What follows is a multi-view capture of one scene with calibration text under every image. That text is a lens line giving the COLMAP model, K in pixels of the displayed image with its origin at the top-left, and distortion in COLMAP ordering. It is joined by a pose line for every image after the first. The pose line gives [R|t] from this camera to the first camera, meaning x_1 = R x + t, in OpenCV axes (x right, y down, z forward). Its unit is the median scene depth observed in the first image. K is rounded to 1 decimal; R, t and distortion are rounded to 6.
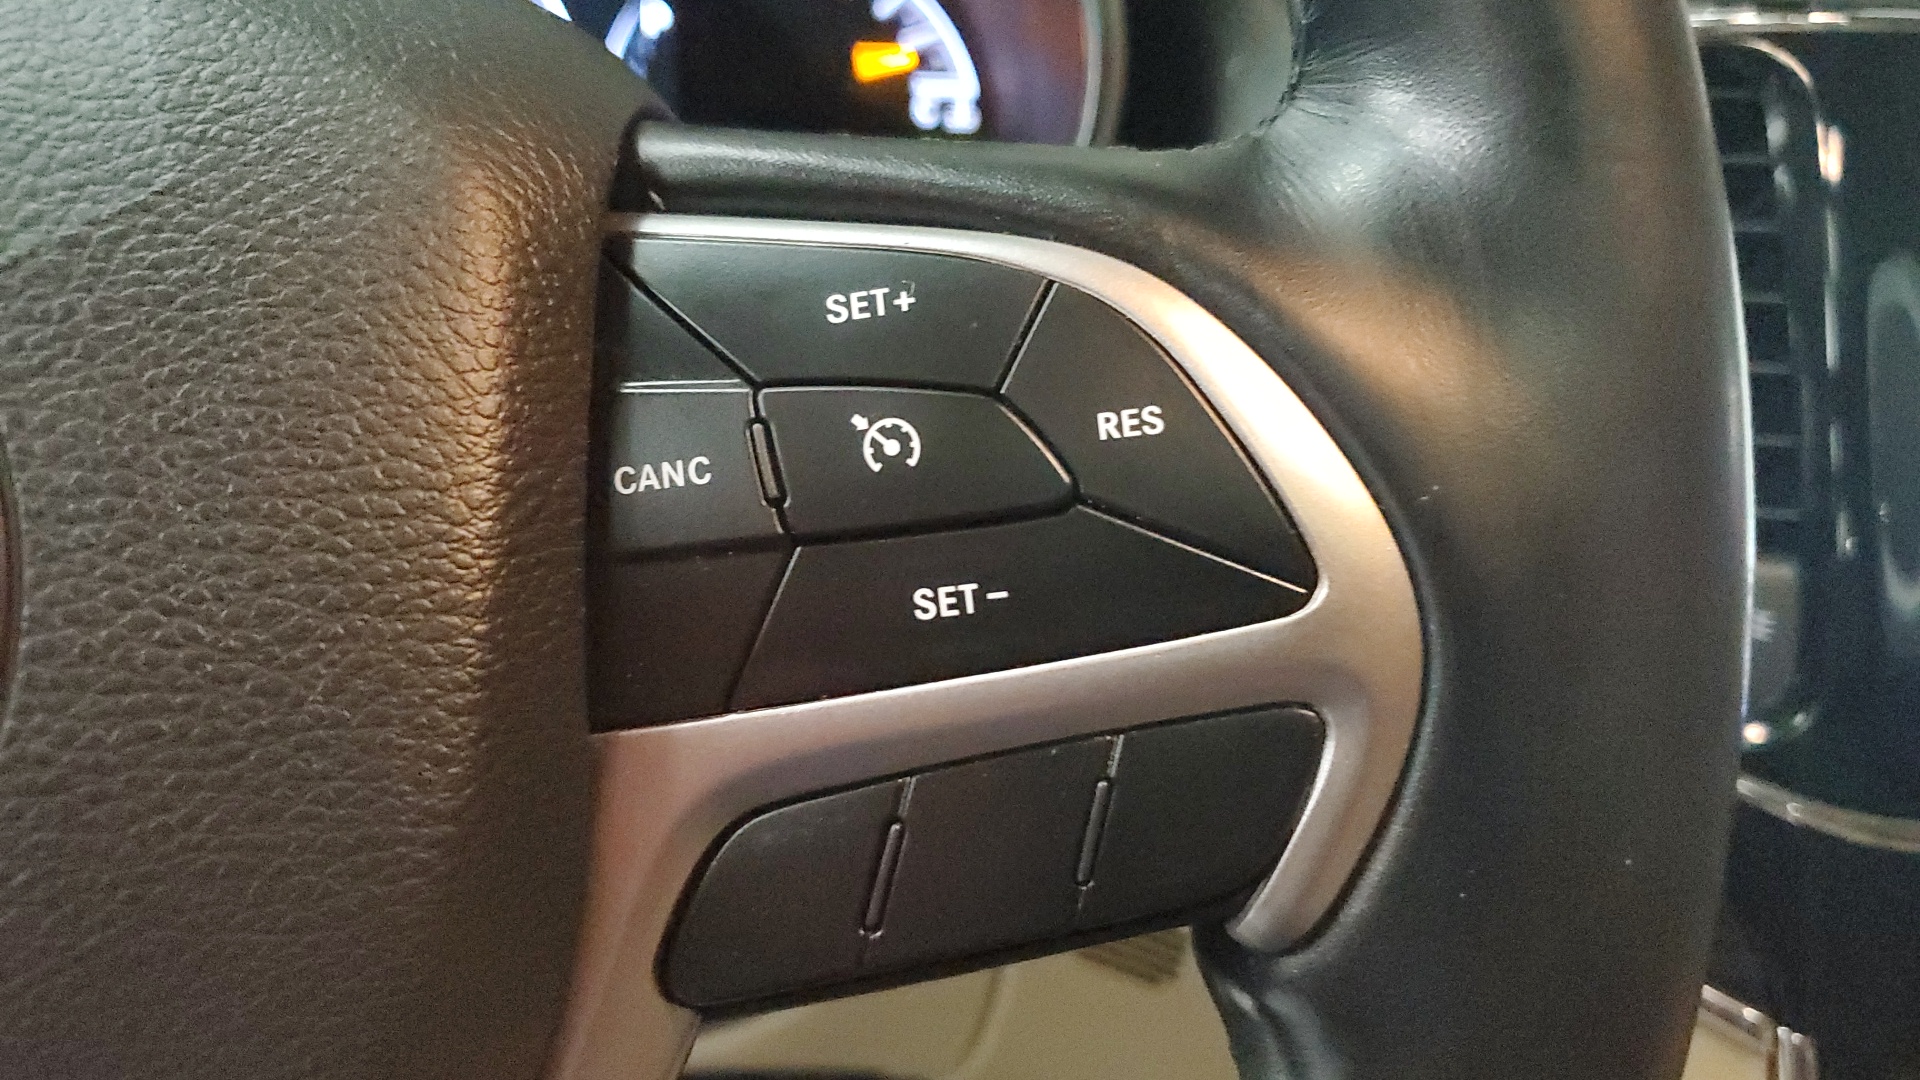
lens RADIAL K [[1511.5, 0, 963.6], [0, 1511.5, 534.1], [0, 0, 1]] dist [0.080009, -0.090261]
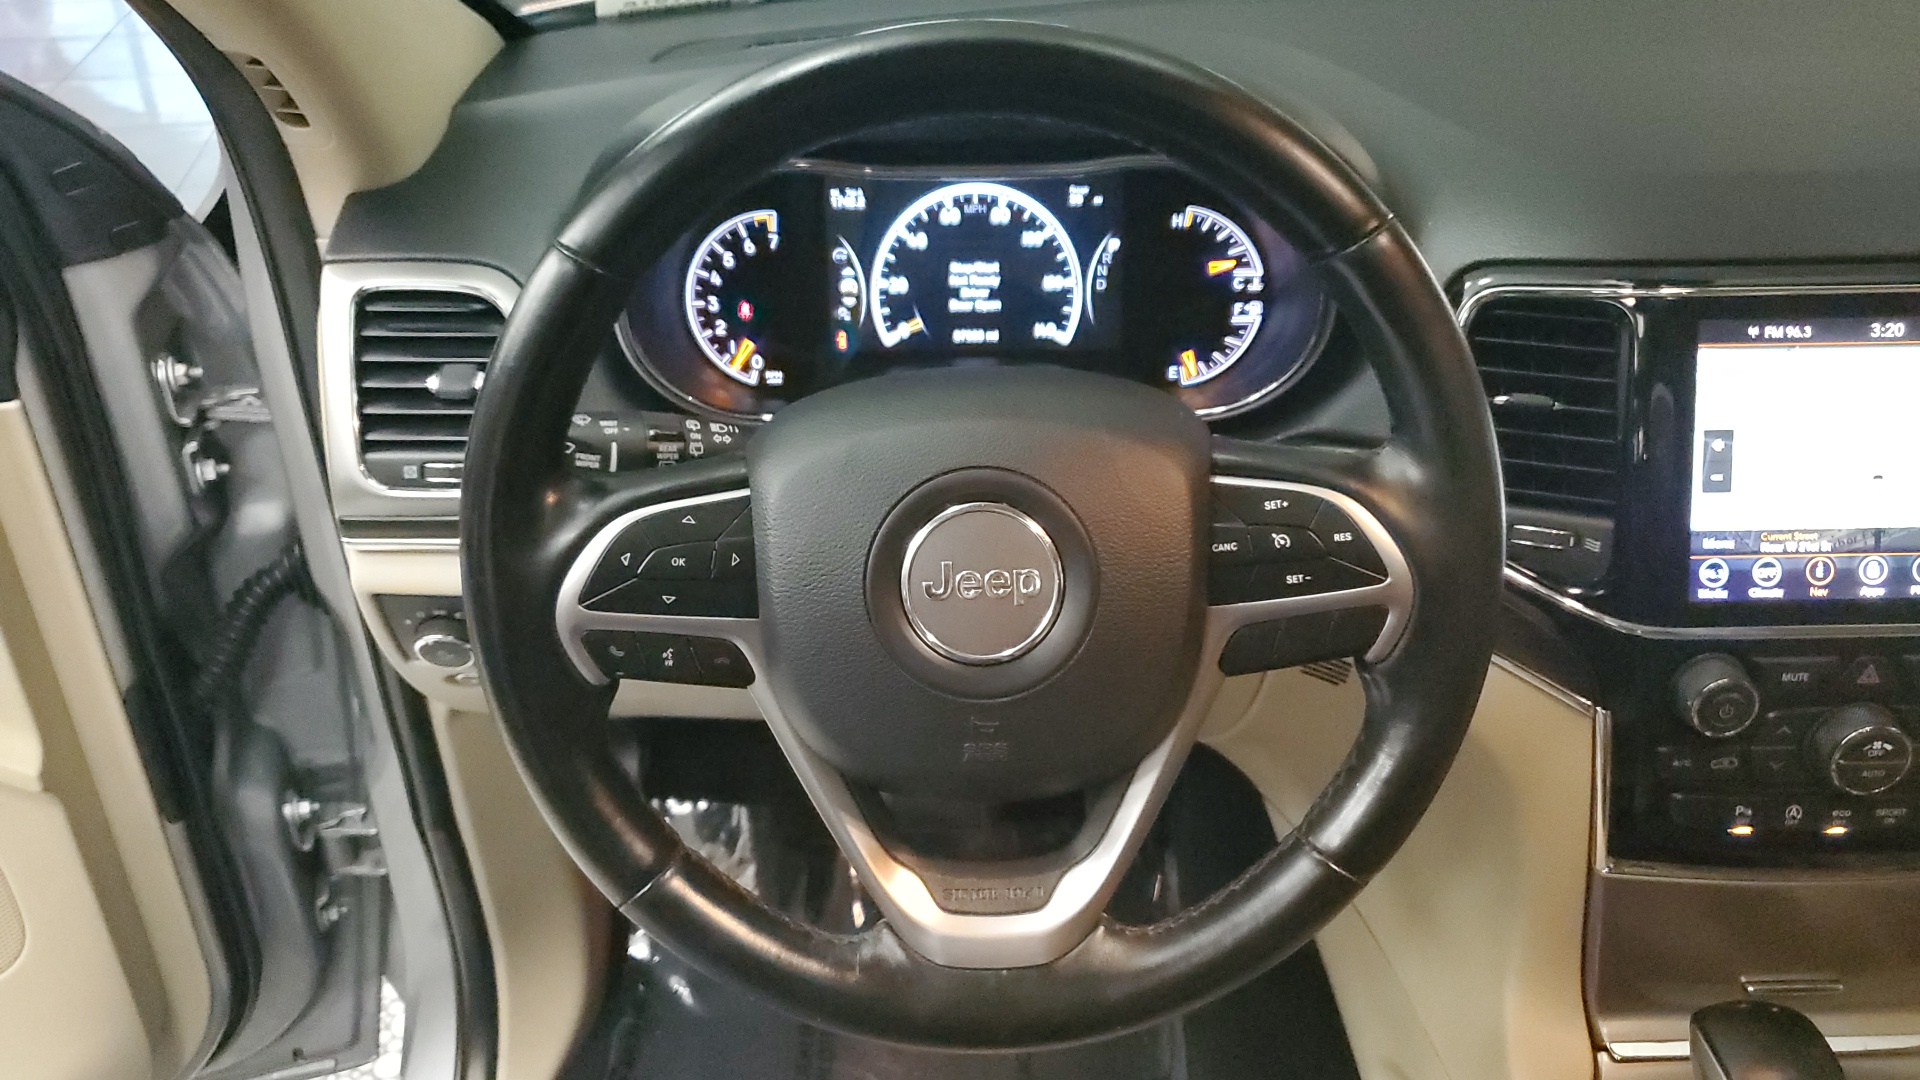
lens RADIAL K [[1511.5, 0, 985.8], [0, 1511.5, 546.4], [0, 0, 1]] dist [0.080009, -0.090261]
pose [[0.995369, 0.006868, -0.095880, -0.444022], [0.008148, 0.987827, 0.155345, -0.674606], [0.095780, -0.155407, 0.983196, -3.046780]]
